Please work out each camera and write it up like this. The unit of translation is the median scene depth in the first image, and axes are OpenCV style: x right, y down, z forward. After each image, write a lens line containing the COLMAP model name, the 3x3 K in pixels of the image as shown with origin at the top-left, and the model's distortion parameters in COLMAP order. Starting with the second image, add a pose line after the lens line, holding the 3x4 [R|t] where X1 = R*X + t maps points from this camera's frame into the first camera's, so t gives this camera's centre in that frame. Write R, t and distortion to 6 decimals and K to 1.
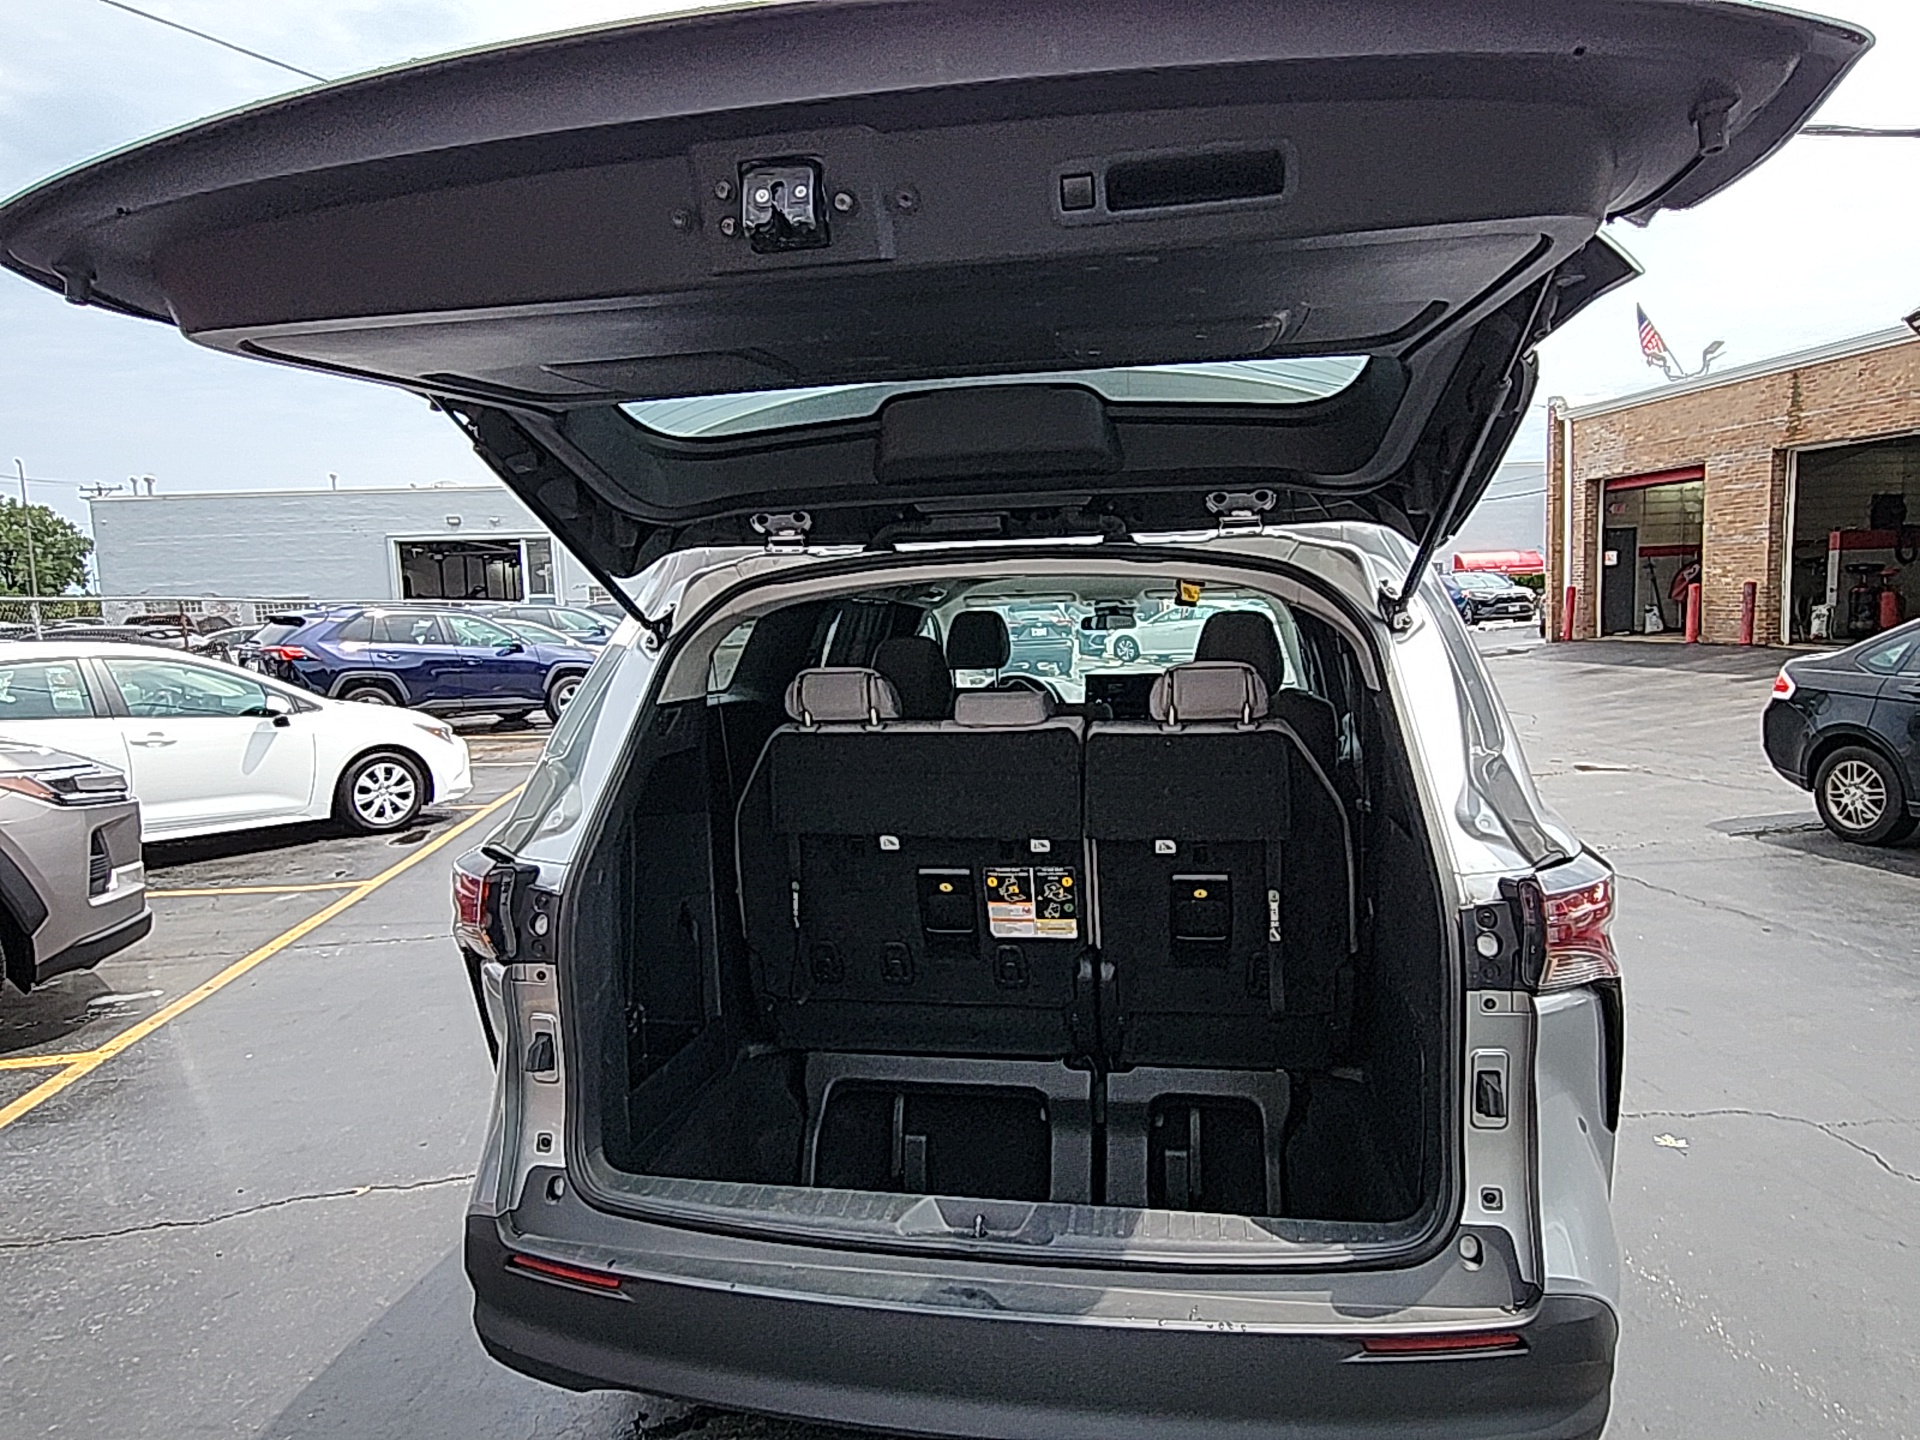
lens RADIAL K [[1187.5, 0, 965.9], [0, 1187.5, 695.1], [0, 0, 1]] dist [0.007417, -0.003656]
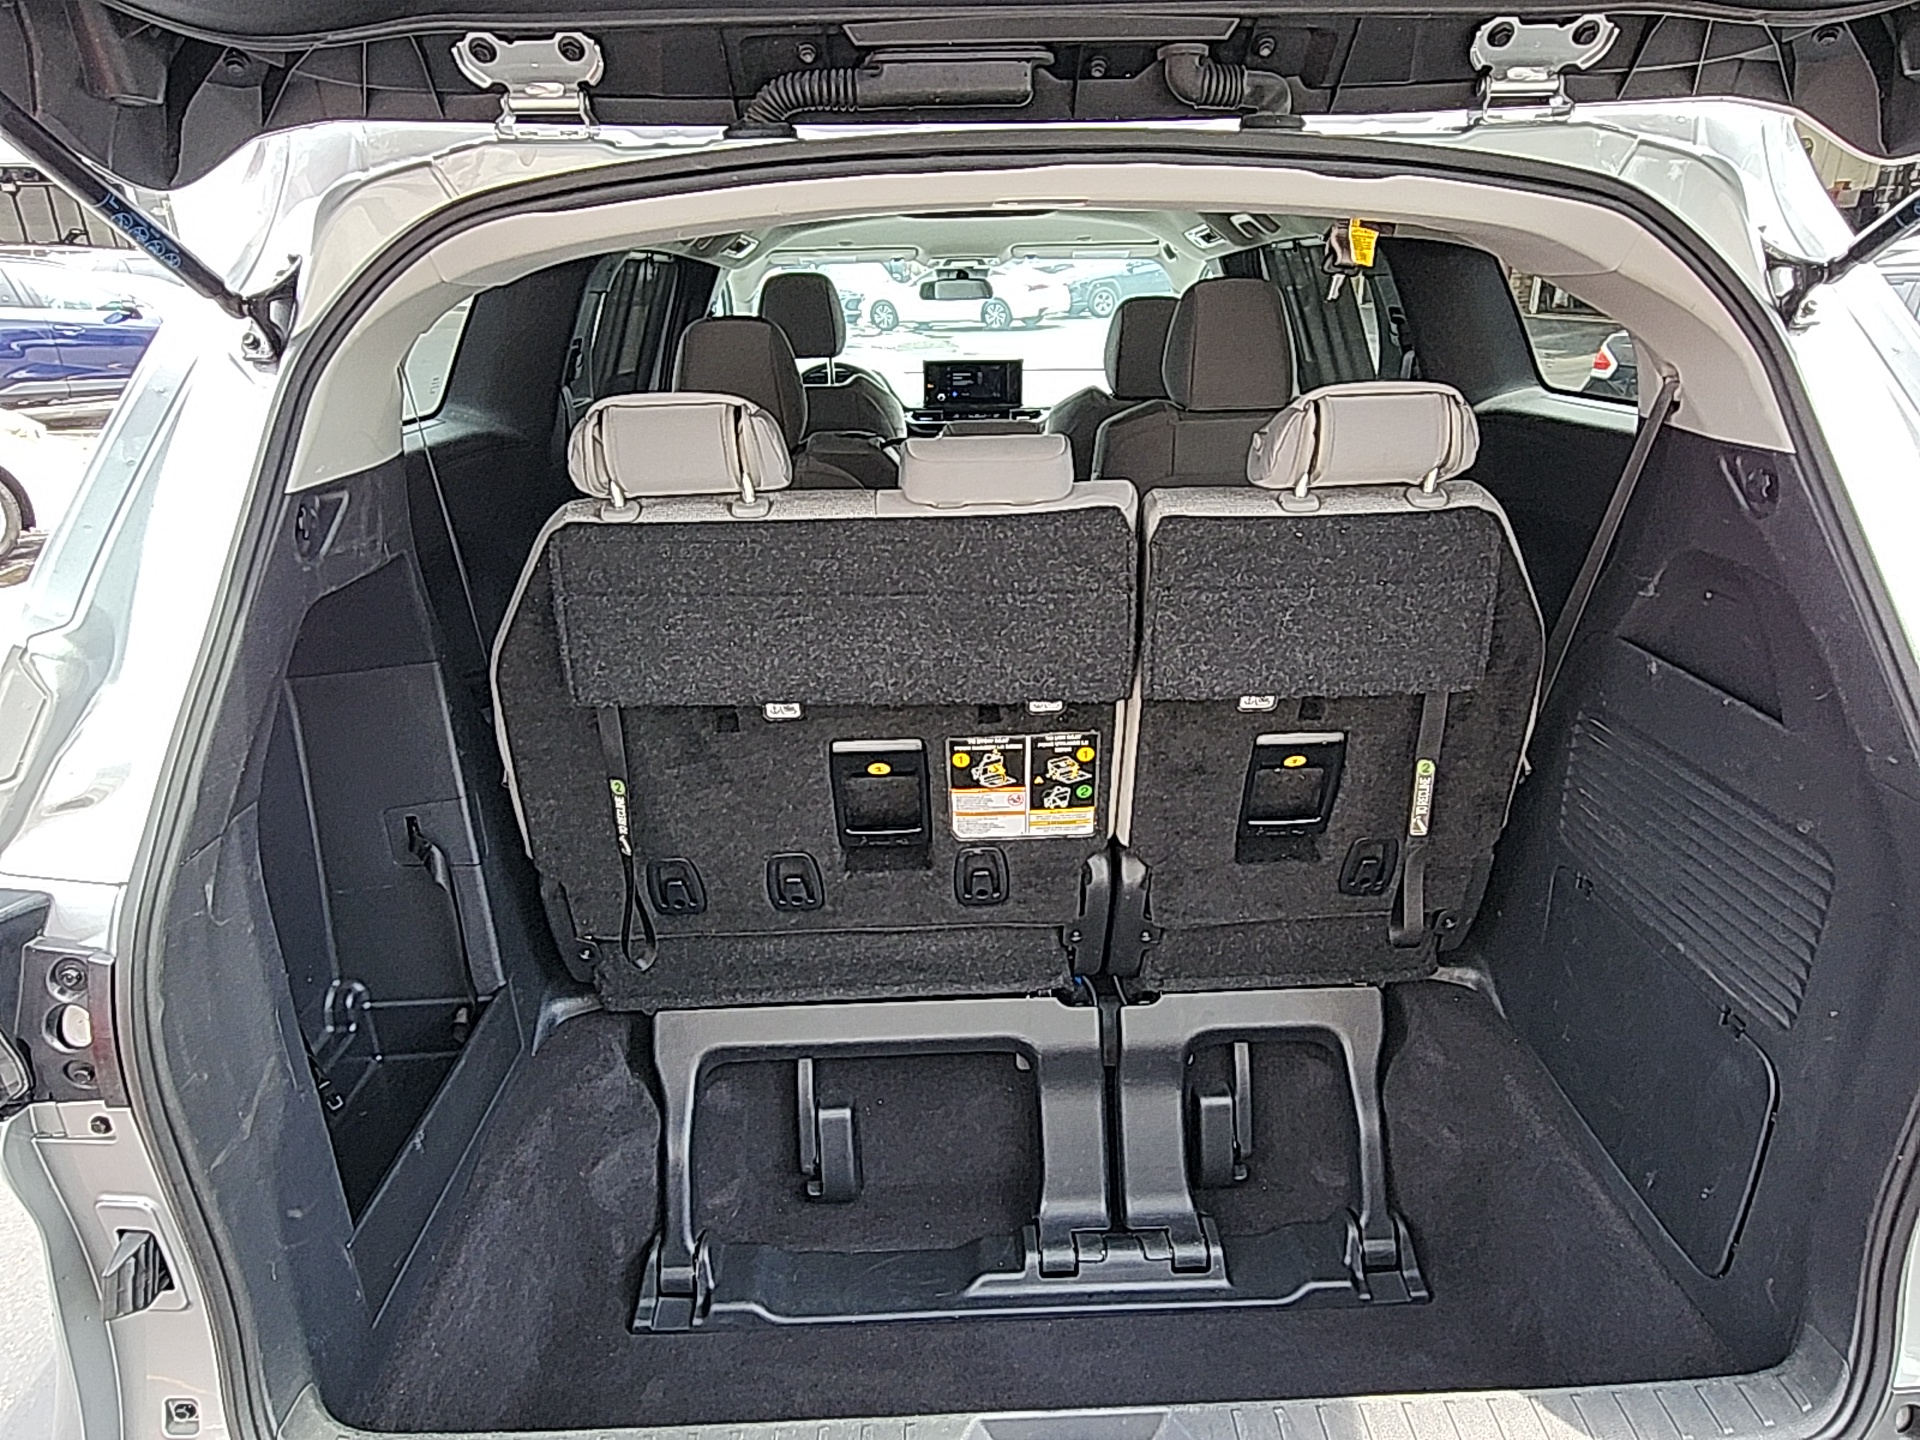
lens RADIAL K [[1187.5, 0, 977.3], [0, 1187.5, 718.4], [0, 0, 1]] dist [0.007417, -0.003656]
pose [[0.975676, -0.067445, 0.208583, -0.093395], [0.005044, 0.958150, 0.286223, -0.034400], [-0.219158, -0.278209, 0.935184, 0.443475]]
